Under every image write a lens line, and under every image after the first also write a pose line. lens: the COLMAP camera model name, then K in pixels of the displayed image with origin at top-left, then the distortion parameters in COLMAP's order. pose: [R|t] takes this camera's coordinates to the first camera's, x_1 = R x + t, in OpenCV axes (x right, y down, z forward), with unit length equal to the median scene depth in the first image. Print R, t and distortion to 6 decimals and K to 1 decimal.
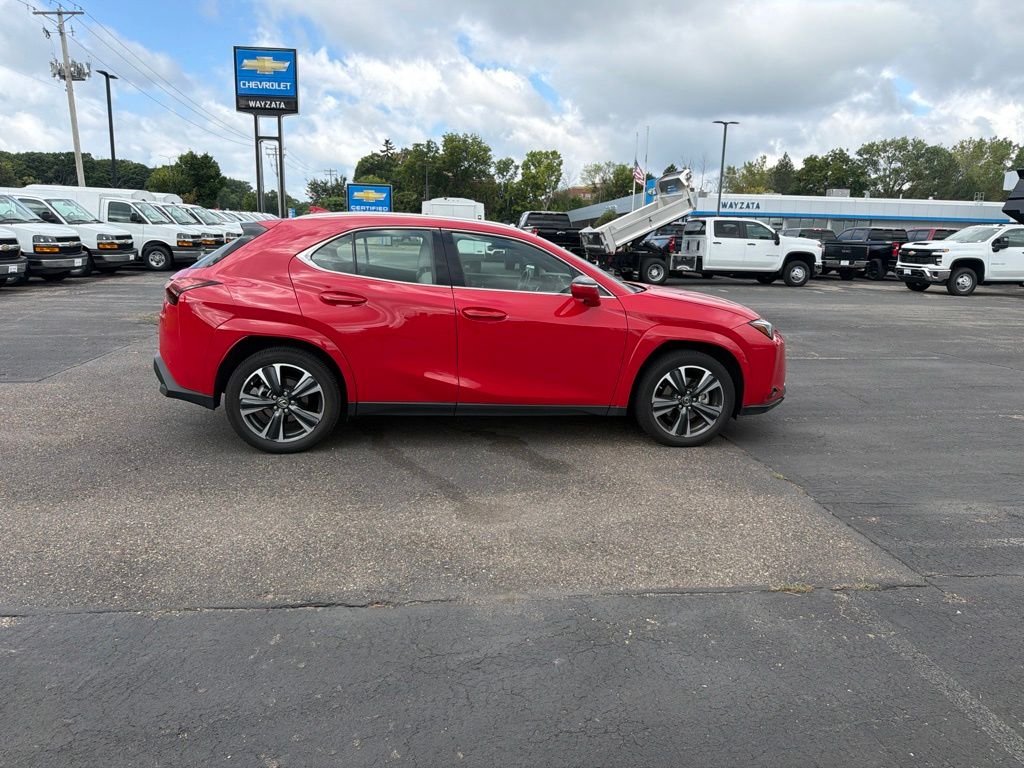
lens RADIAL K [[720.9, 0, 514.8], [0, 720.9, 383.0], [0, 0, 1]] dist [0.044996, -0.064627]
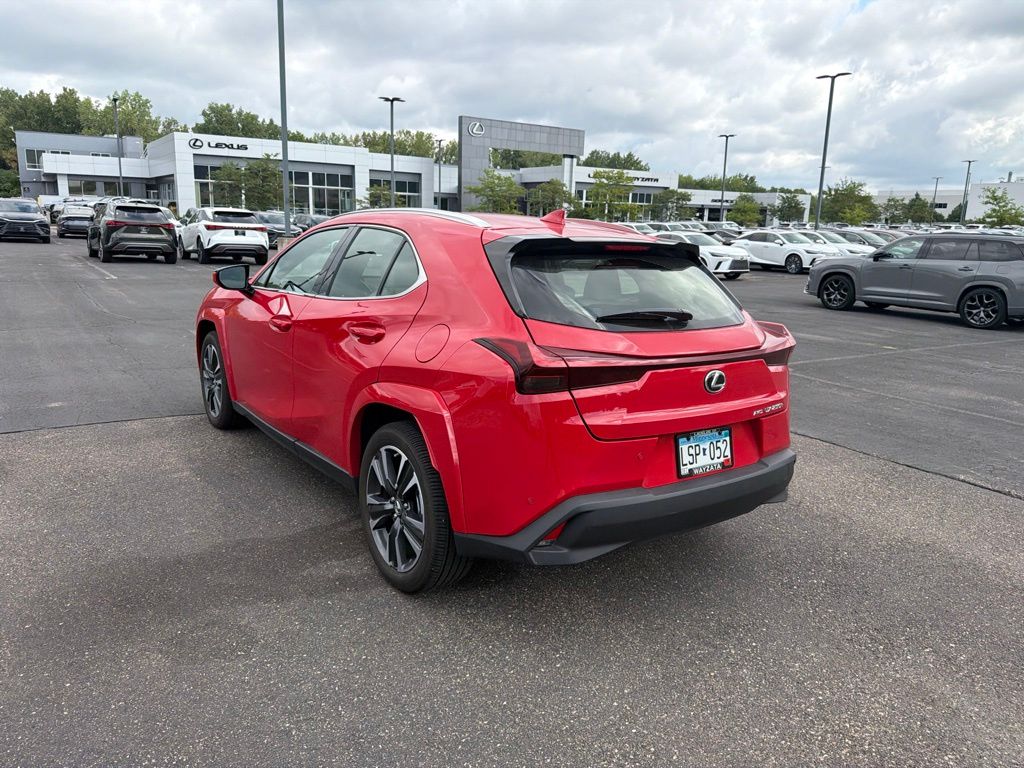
lens RADIAL K [[715.8, 0, 515.3], [0, 715.8, 404.3], [0, 0, 1]] dist [0.004902, -0.005400]
pose [[-0.467752, -0.257415, 0.845545, -0.199725], [0.122457, 0.928550, 0.350428, -0.073502], [-0.875336, 0.267456, -0.402808, 0.321386]]
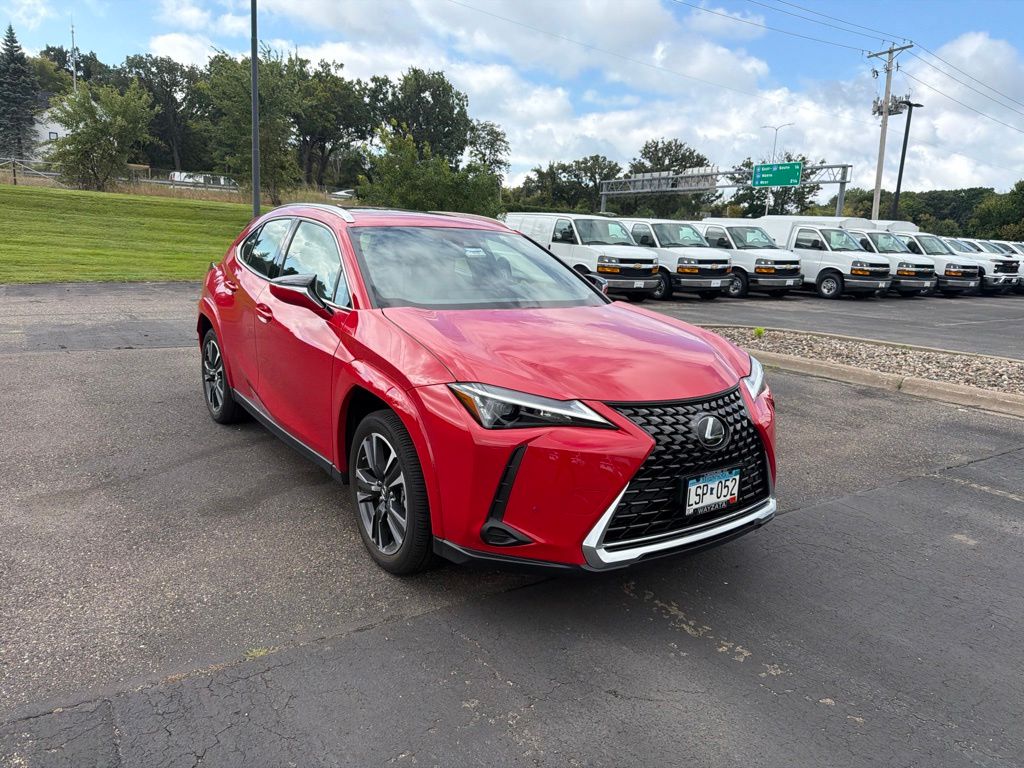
lens RADIAL K [[724.6, 0, 512.0], [0, 724.6, 384.0], [0, 0, 1]] dist [0.035823, -0.049080]
pose [[0.456142, 0.168139, -0.873878, 0.187025], [-0.209103, 0.974746, 0.078400, -0.031004], [0.864991, 0.146969, 0.479781, 0.183024]]
